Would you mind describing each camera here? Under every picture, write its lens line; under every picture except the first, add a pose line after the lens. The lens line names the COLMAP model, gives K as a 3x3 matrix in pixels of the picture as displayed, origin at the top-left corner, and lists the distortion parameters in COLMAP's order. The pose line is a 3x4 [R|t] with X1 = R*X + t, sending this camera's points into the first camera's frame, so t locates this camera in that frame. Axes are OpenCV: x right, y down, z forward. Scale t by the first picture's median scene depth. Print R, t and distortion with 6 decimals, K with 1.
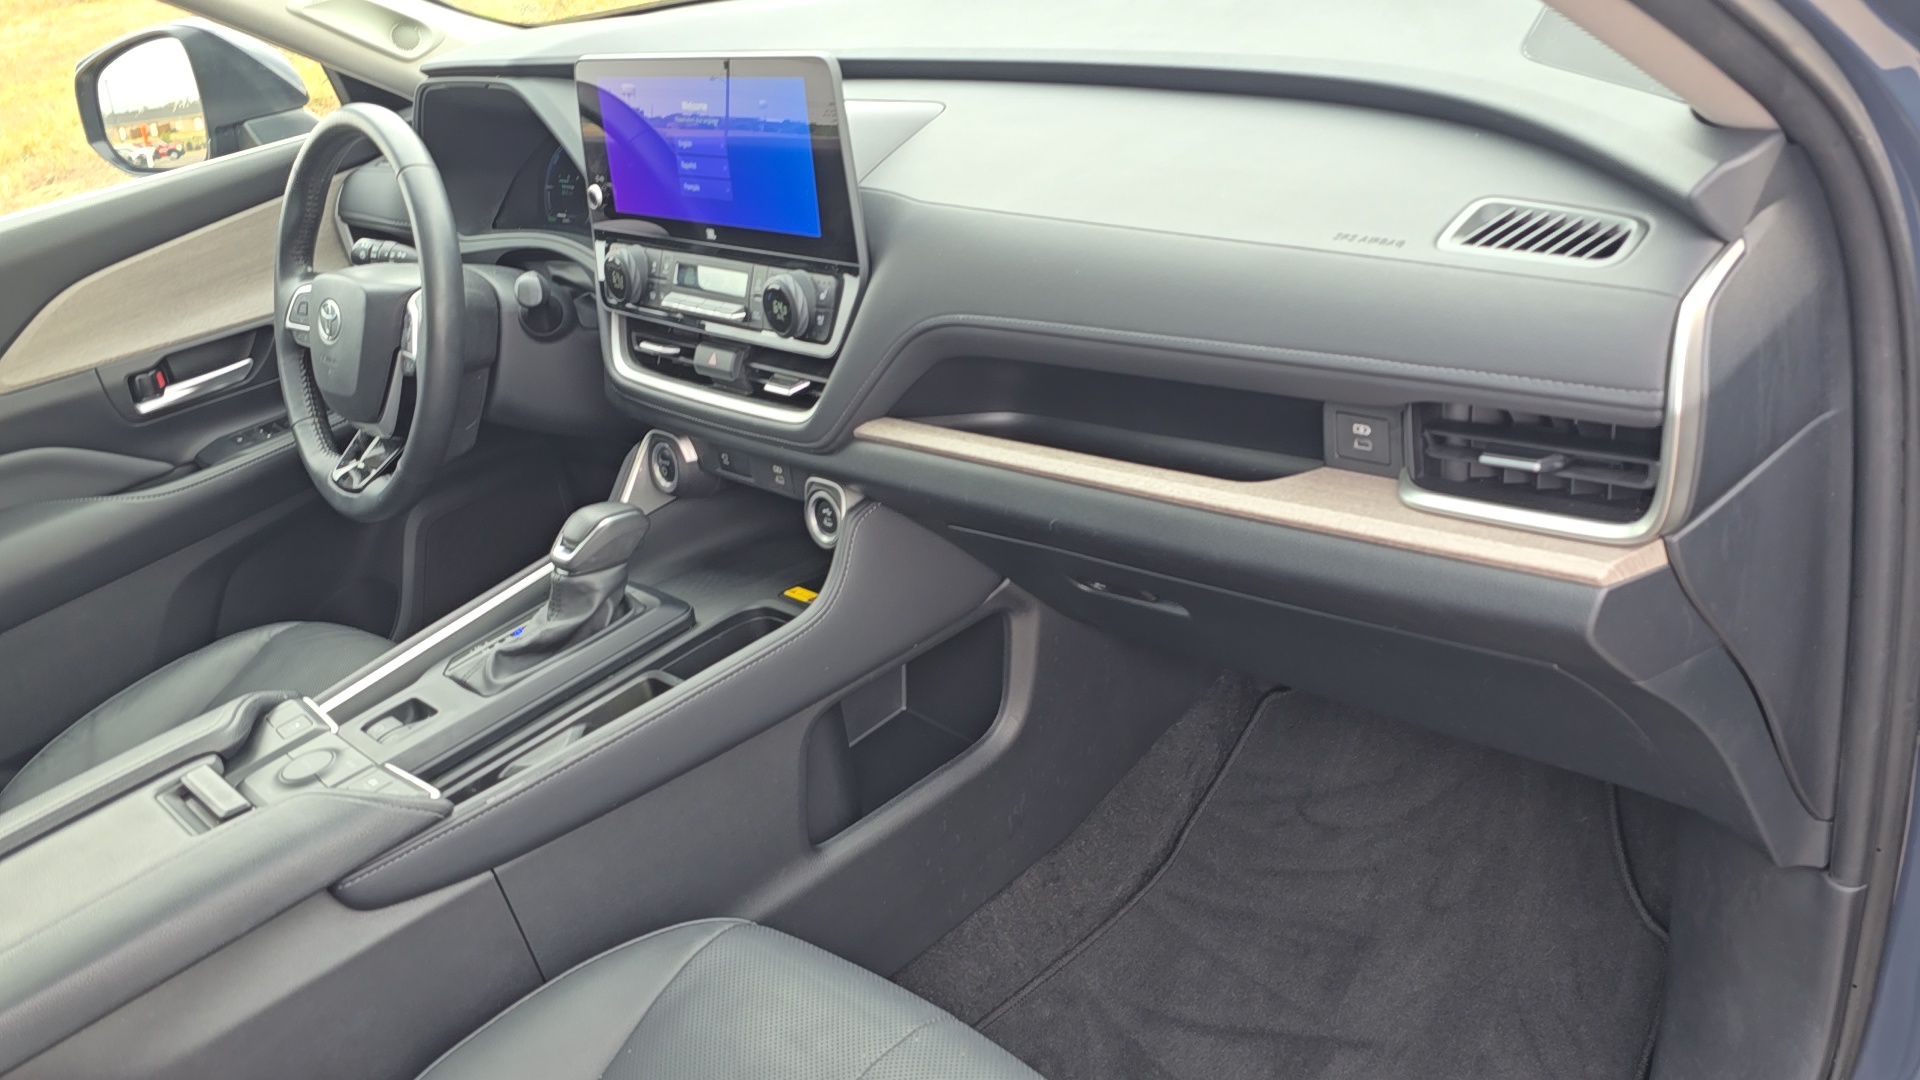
lens RADIAL K [[1608.2, 0, 940.0], [0, 1608.2, 556.7], [0, 0, 1]] dist [-0.013923, 0.012482]
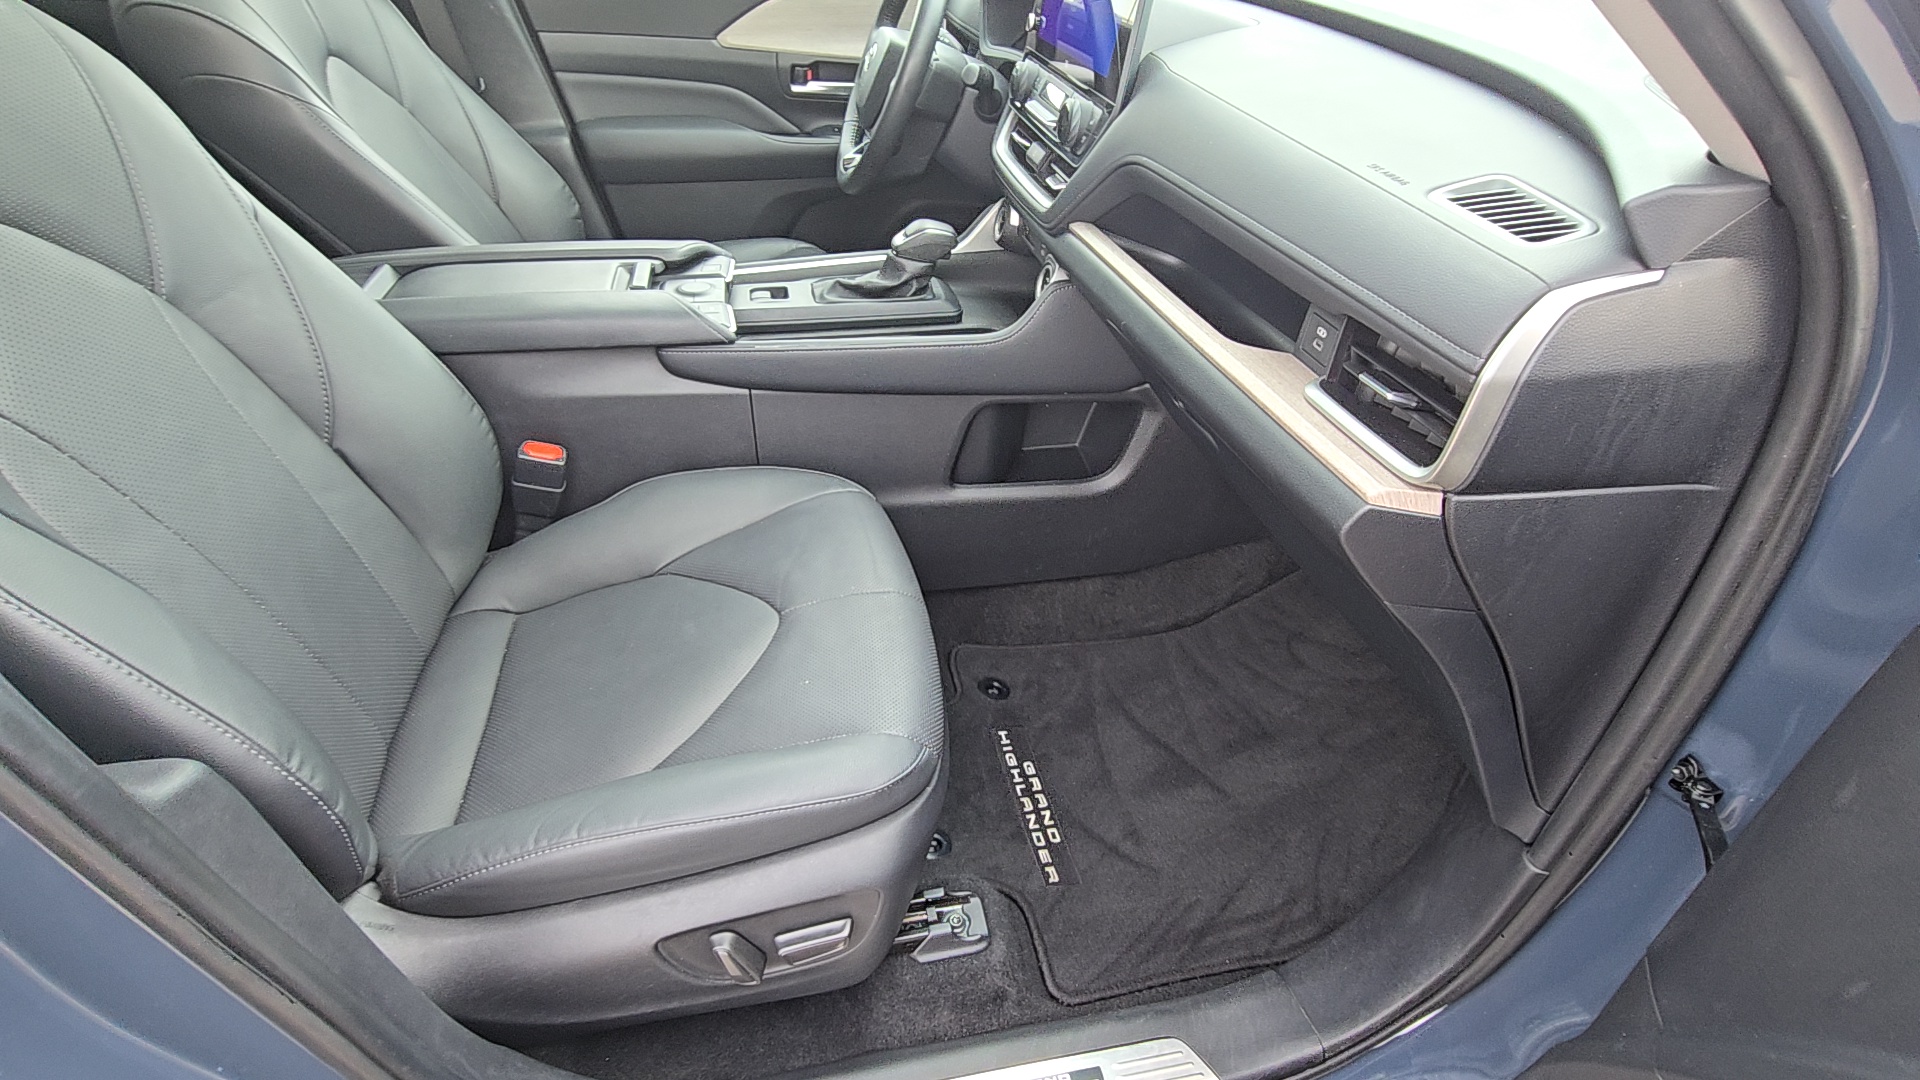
lens RADIAL K [[975.9, 0, 969.8], [0, 975.9, 558.1], [0, 0, 1]] dist [-0.001711, 0.004137]
pose [[0.819371, 0.486522, -0.303196, 0.266580], [-0.423047, 0.870092, 0.252926, -0.002339], [0.386863, -0.078974, 0.918749, 0.142761]]
